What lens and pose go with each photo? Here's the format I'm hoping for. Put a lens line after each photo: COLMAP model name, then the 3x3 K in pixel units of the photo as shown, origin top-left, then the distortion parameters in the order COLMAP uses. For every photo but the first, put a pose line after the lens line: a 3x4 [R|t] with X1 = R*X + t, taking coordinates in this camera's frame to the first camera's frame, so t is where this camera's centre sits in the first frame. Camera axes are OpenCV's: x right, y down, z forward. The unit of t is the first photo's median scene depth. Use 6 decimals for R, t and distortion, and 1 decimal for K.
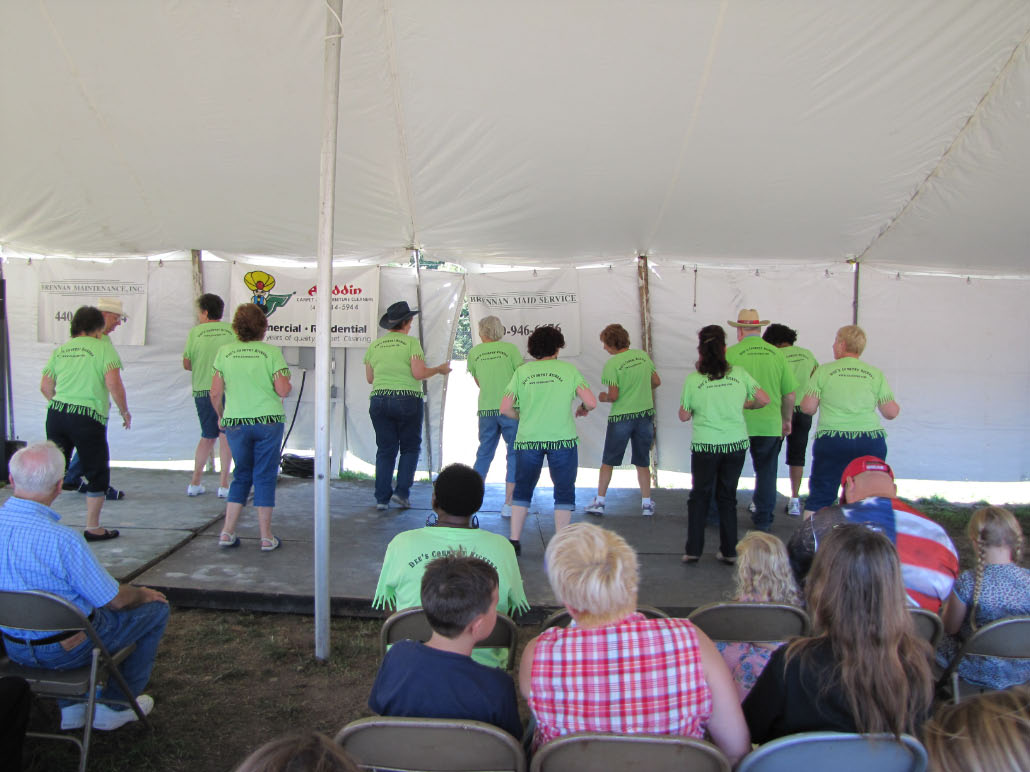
lens RADIAL K [[868.4, 0, 503.2], [0, 868.4, 382.7], [0, 0, 1]] dist [-0.157083, 0.120858]
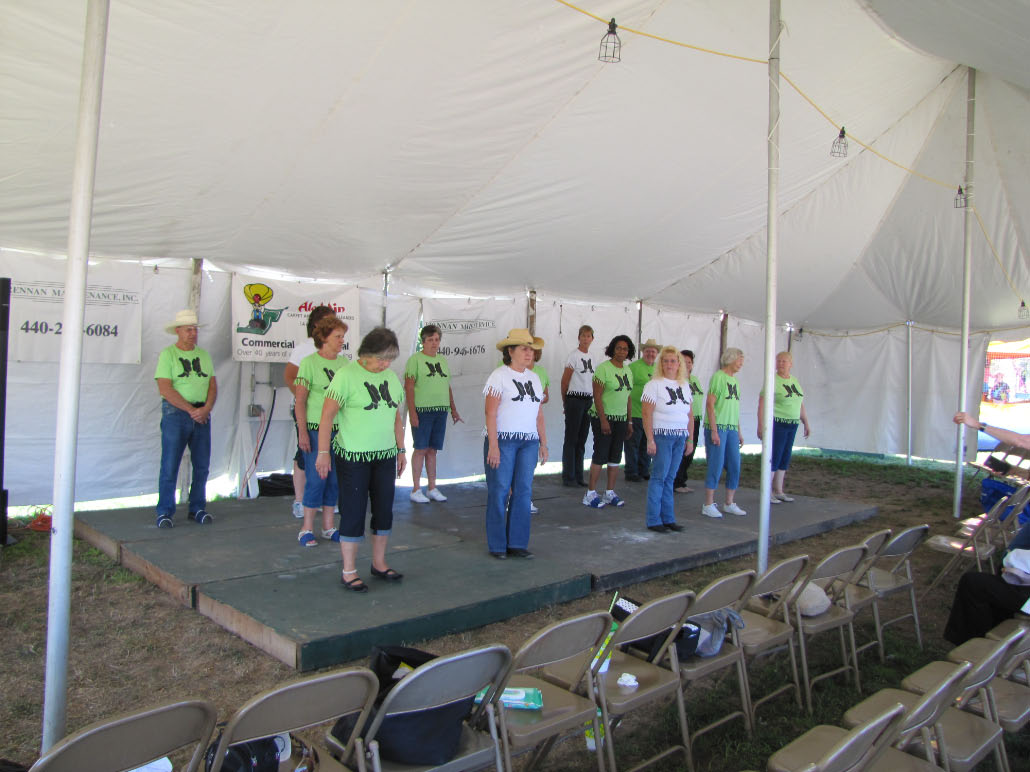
lens RADIAL K [[868.4, 0, 512.2], [0, 868.4, 392.3], [0, 0, 1]] dist [-0.157083, 0.120858]
pose [[0.711597, -0.027015, 0.702068, -1.435123], [0.021083, 0.999632, 0.017095, -0.040688], [-0.702271, 0.002637, 0.711904, 0.227841]]
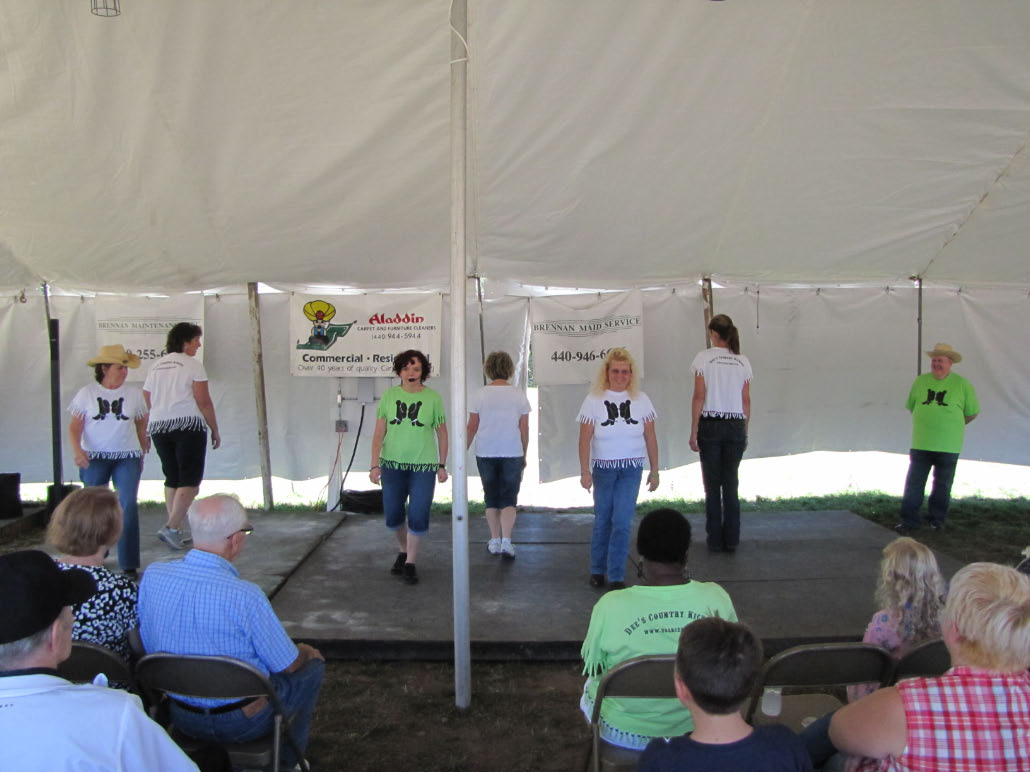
lens RADIAL K [[868.4, 0, 512.5], [0, 868.4, 376.3], [0, 0, 1]] dist [-0.157083, 0.120858]
pose [[0.999566, -0.026345, 0.013176, -0.148449], [0.026804, 0.998994, -0.035952, -0.009121], [-0.012215, 0.036290, 0.999267, 0.035222]]
